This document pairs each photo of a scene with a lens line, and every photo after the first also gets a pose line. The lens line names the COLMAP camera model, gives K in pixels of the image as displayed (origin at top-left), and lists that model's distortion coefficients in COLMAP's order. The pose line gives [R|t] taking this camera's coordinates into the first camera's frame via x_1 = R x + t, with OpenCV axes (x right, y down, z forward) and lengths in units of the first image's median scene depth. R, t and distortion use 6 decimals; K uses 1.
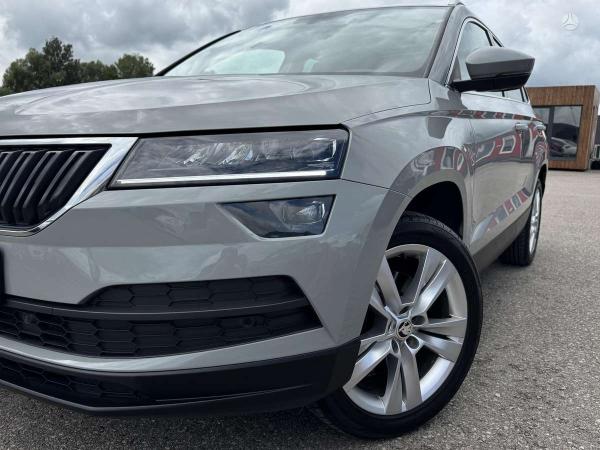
lens RADIAL K [[469.0, 0, 300.0], [0, 469.0, 225.0], [0, 0, 1]] dist [-0.013473, -0.008876]
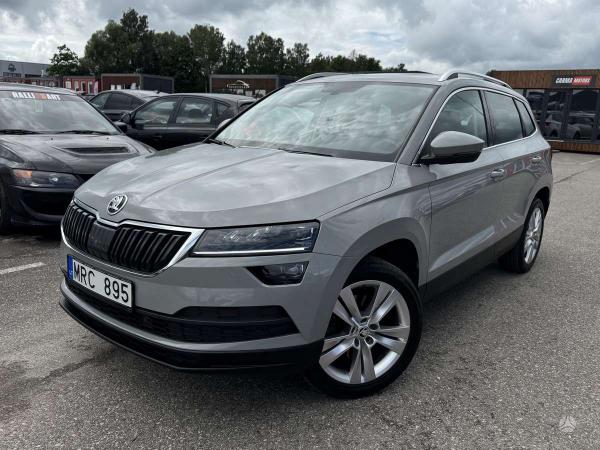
lens RADIAL K [[435.2, 0, 300.0], [0, 435.2, 225.0], [0, 0, 1]] dist [0.001573, -0.001559]
pose [[0.991934, 0.034039, -0.122102, 0.180974], [-0.029083, 0.998688, 0.042150, -0.205720], [0.123376, -0.038259, 0.991622, -0.502614]]
